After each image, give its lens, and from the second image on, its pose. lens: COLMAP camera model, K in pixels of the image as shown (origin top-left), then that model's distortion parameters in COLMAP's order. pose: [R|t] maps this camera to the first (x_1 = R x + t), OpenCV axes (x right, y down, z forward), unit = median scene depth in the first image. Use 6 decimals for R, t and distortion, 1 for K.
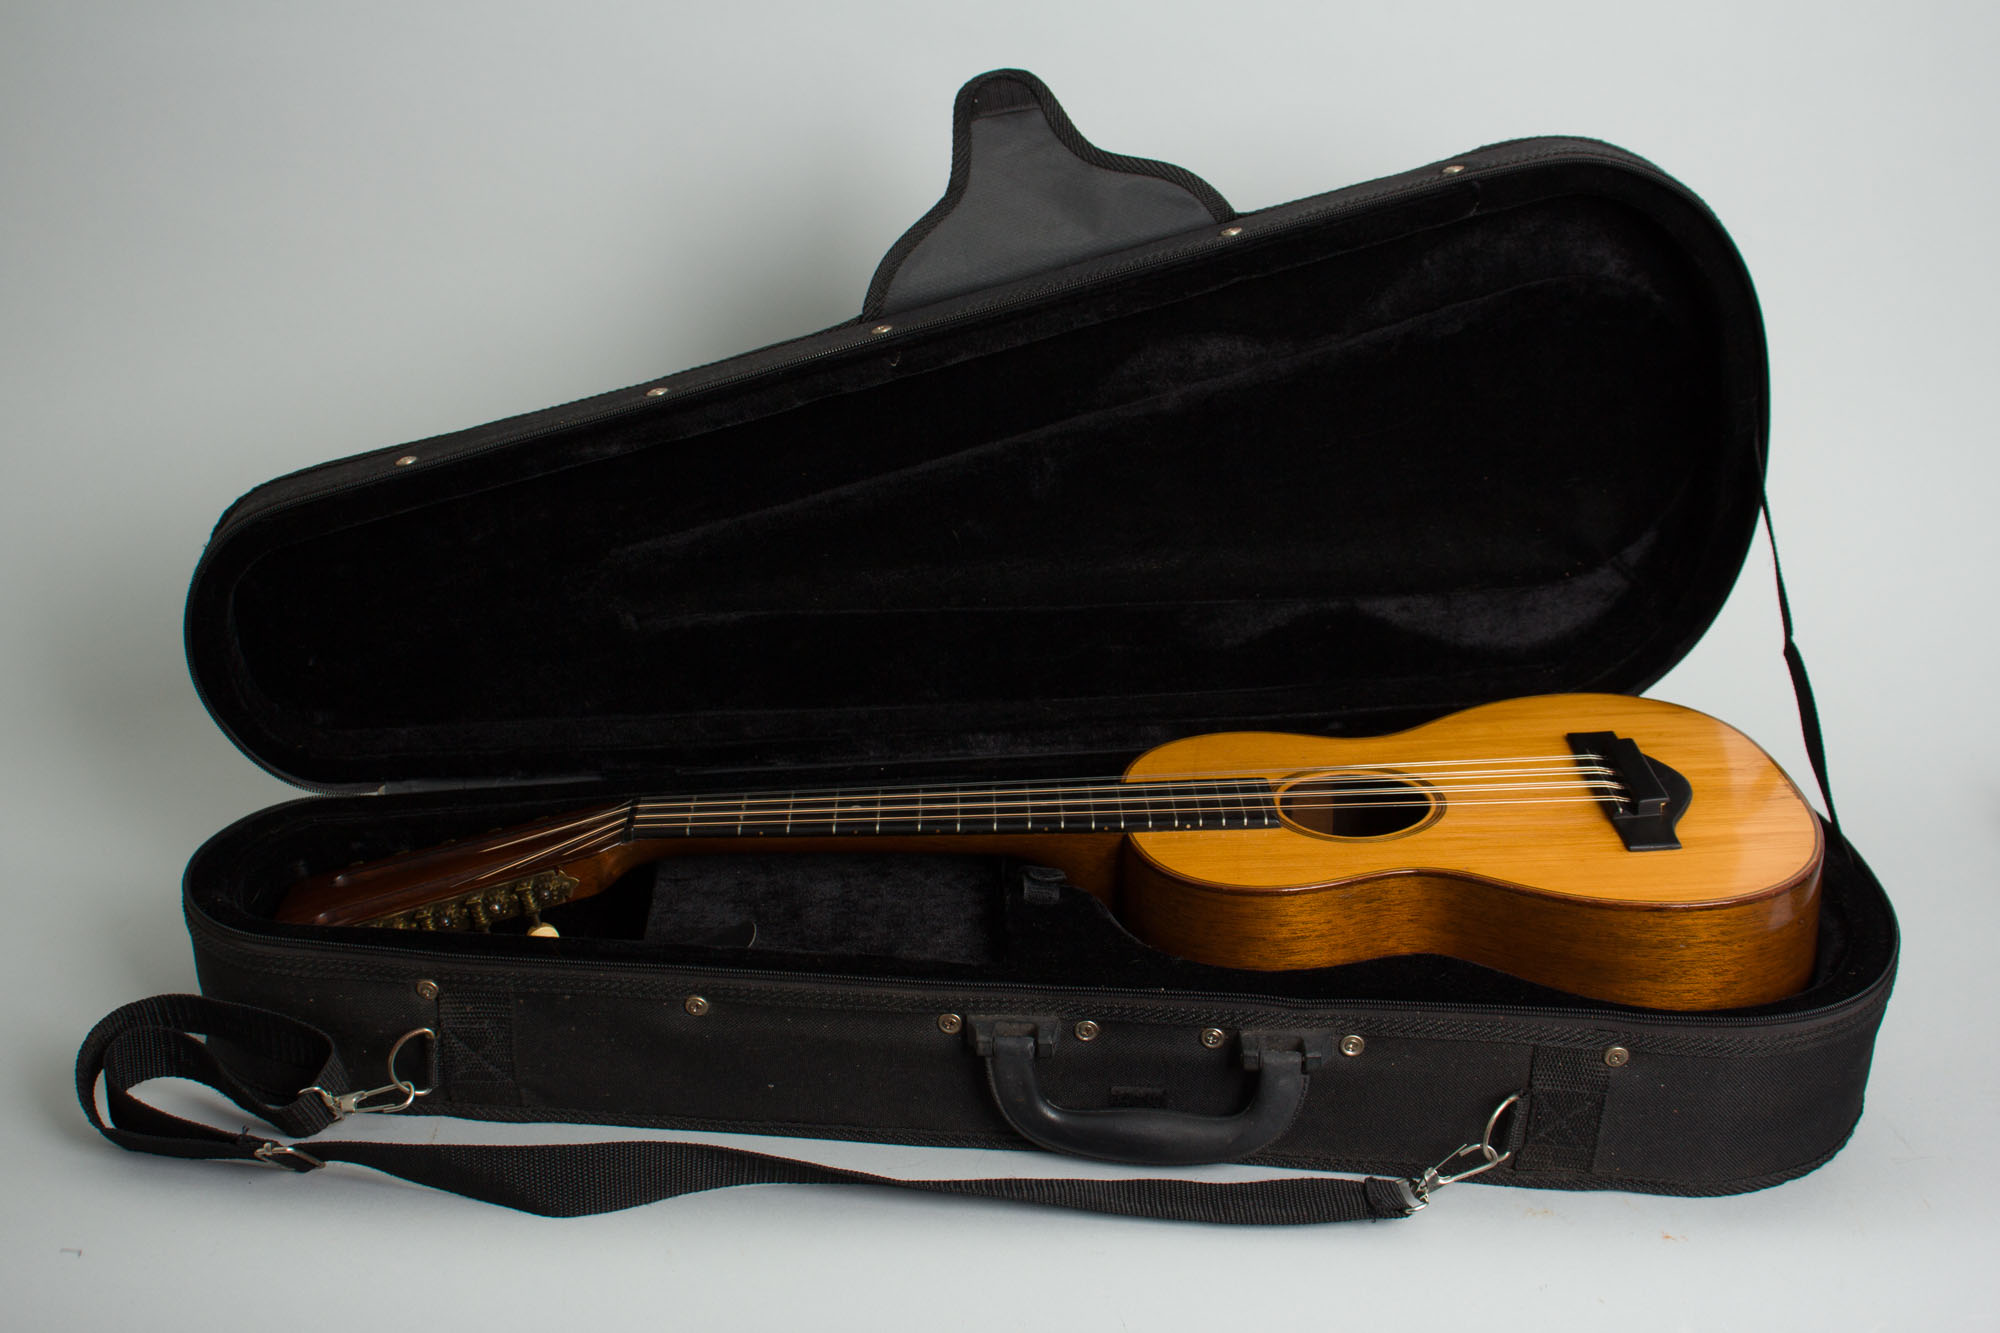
lens RADIAL K [[2337.3, 0, 1000.0], [0, 2337.3, 666.5], [0, 0, 1]] dist [-0.073600, 0.247284]
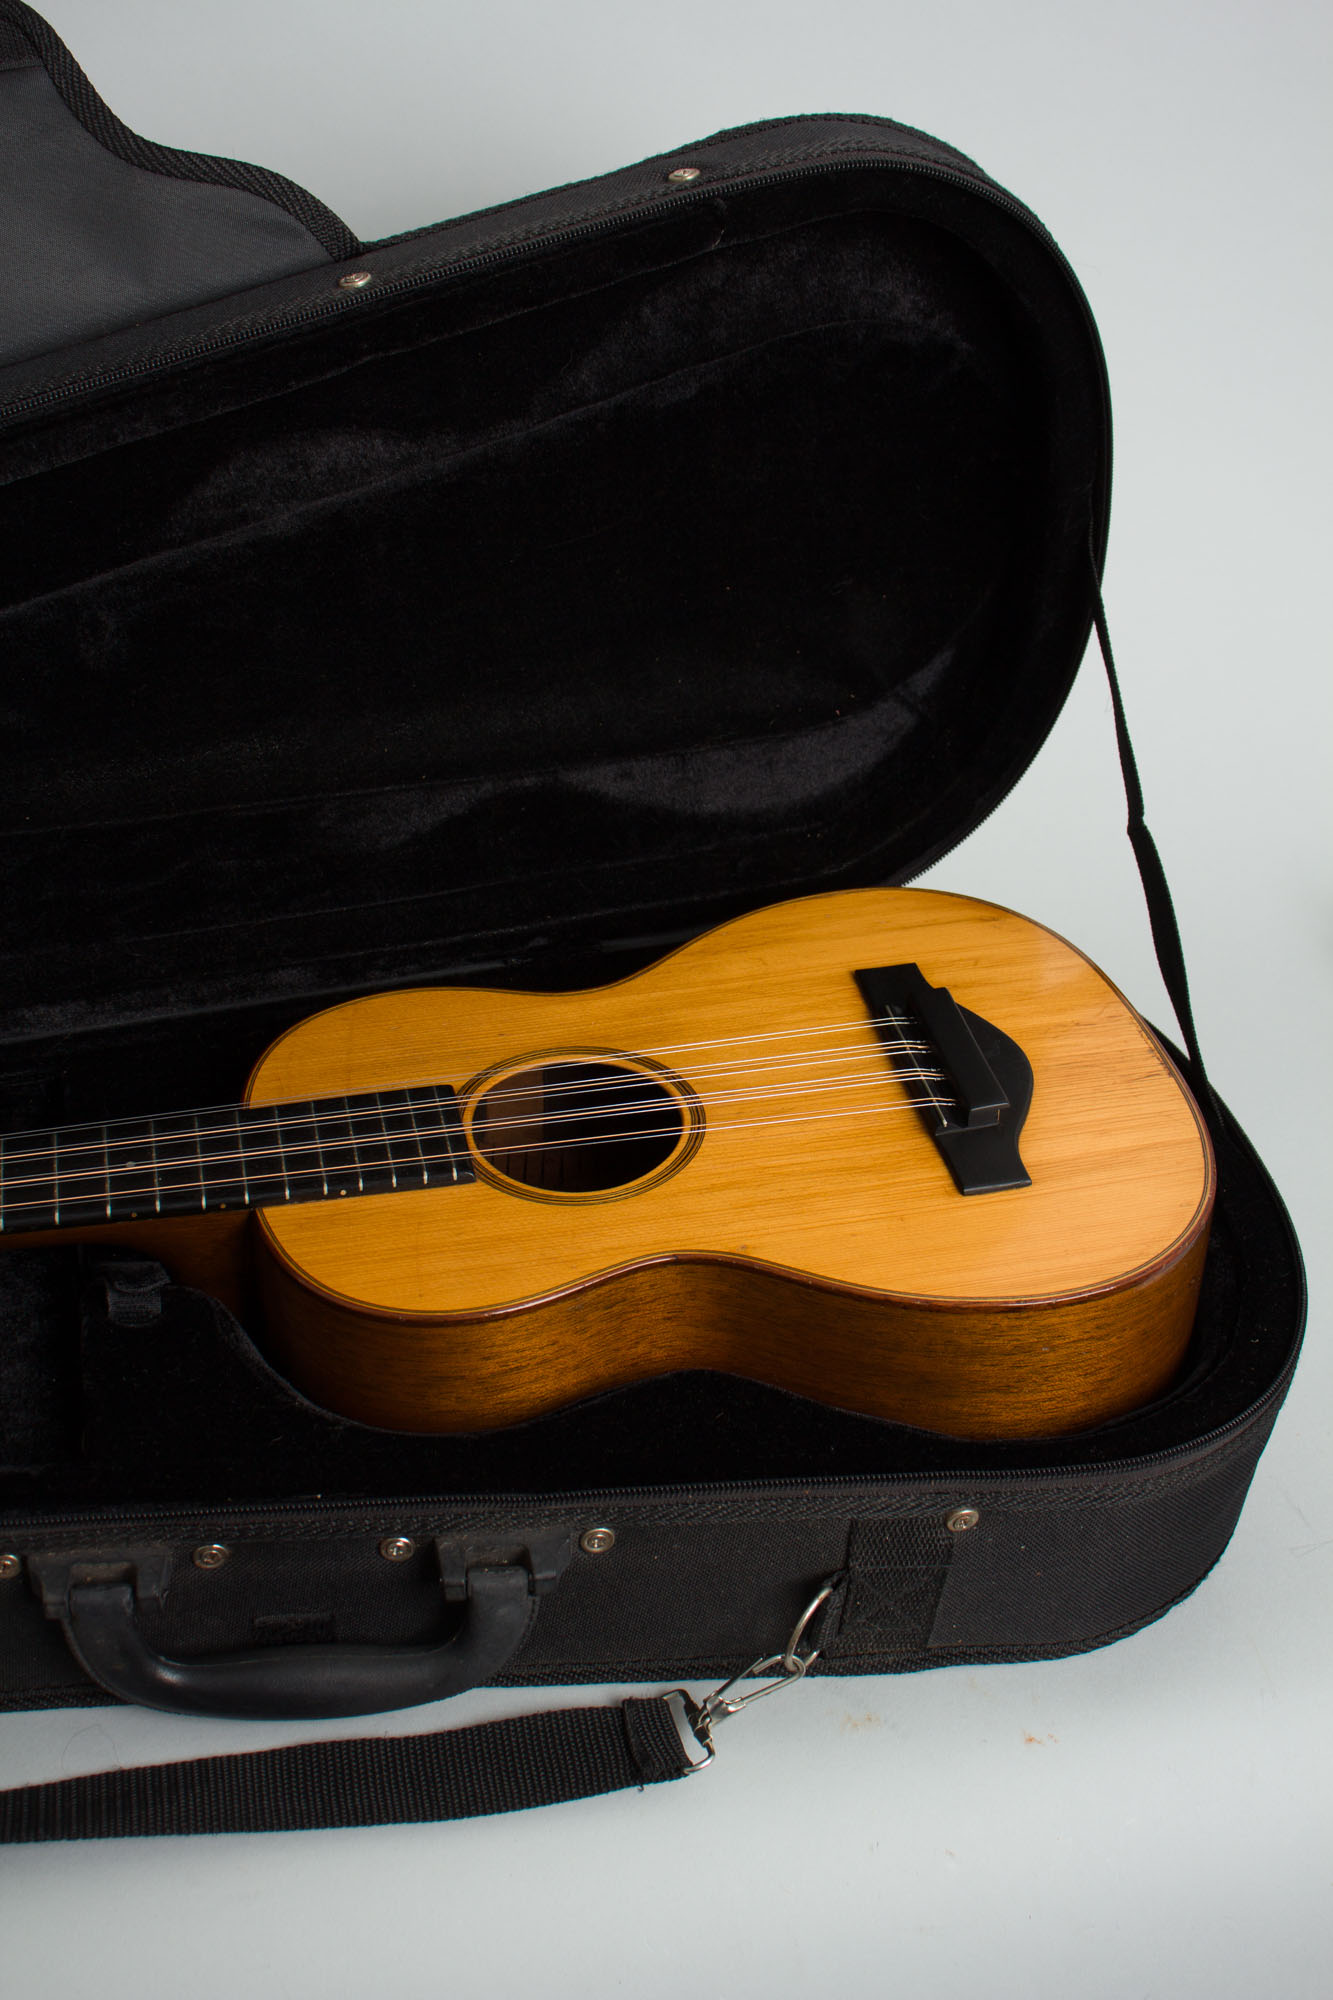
lens RADIAL K [[2337.3, 0, 666.5], [0, 2337.3, 1000.0], [0, 0, 1]] dist [-0.073600, 0.247284]
pose [[0.976986, -0.076278, 0.199199, 0.039777], [0.032624, 0.976321, 0.213851, -0.127914], [-0.210795, -0.202430, 0.956341, 0.322059]]
